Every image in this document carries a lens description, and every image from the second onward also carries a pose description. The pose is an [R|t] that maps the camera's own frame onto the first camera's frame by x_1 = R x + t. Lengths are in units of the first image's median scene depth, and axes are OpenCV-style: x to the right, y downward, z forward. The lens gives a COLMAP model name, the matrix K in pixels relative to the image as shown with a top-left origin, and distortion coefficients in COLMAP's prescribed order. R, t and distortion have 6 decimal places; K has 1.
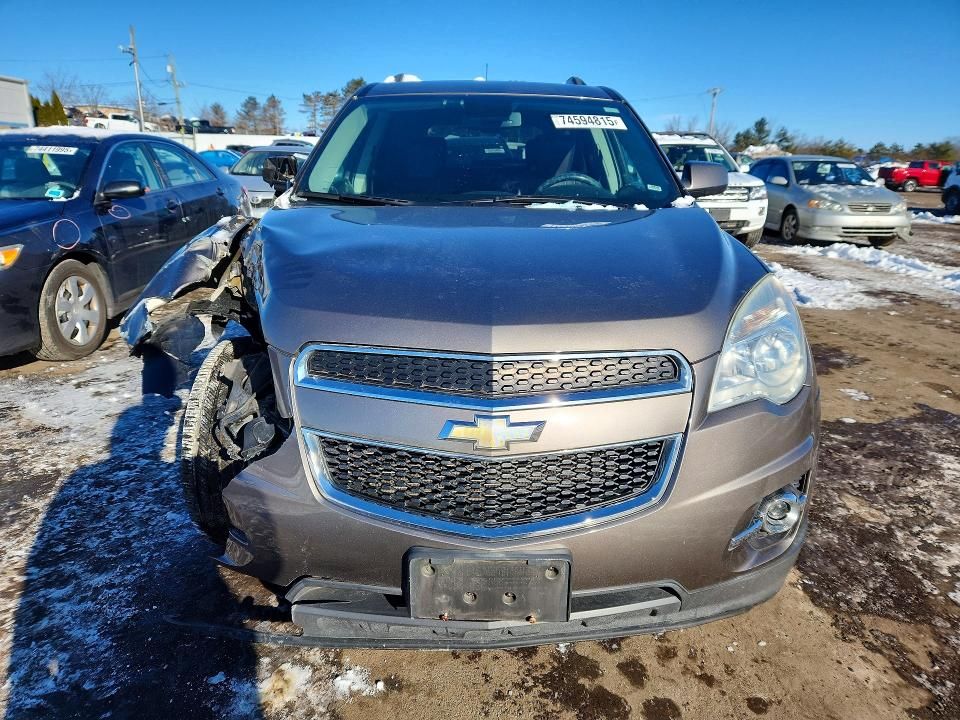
lens RADIAL K [[731.2, 0, 479.7], [0, 731.2, 362.5], [0, 0, 1]] dist [0.012867, 0.003112]
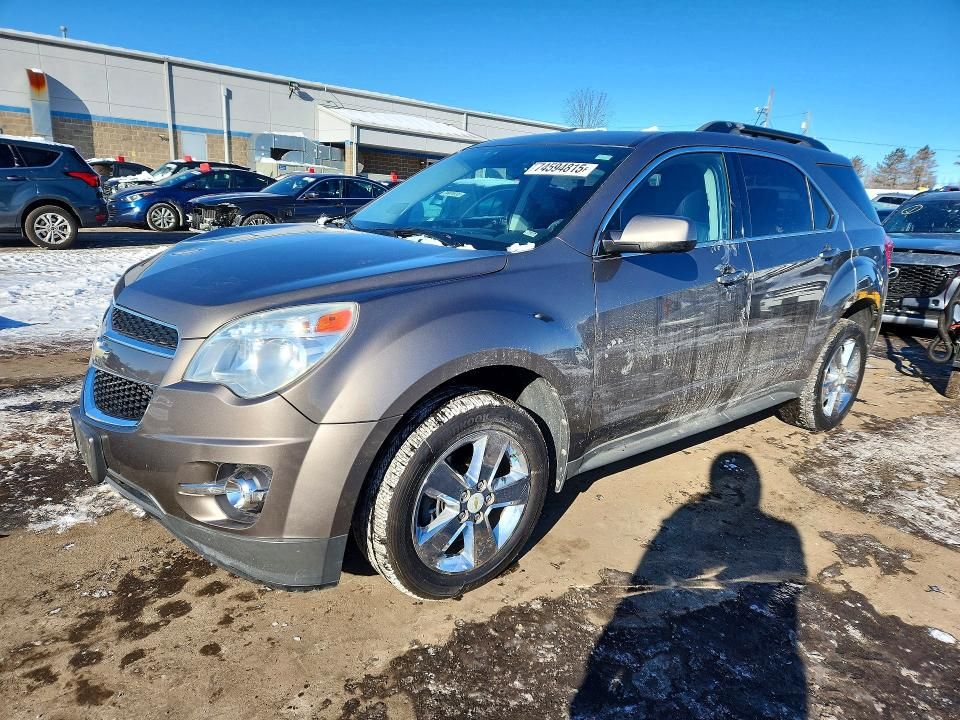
lens RADIAL K [[731.2, 0, 479.9], [0, 731.2, 359.8], [0, 0, 1]] dist [0.012867, 0.003112]
pose [[0.573851, 0.200660, -0.793996, 1.386206], [-0.257733, 0.964505, 0.057478, -0.153247], [0.777347, 0.171655, 0.605199, 0.510967]]
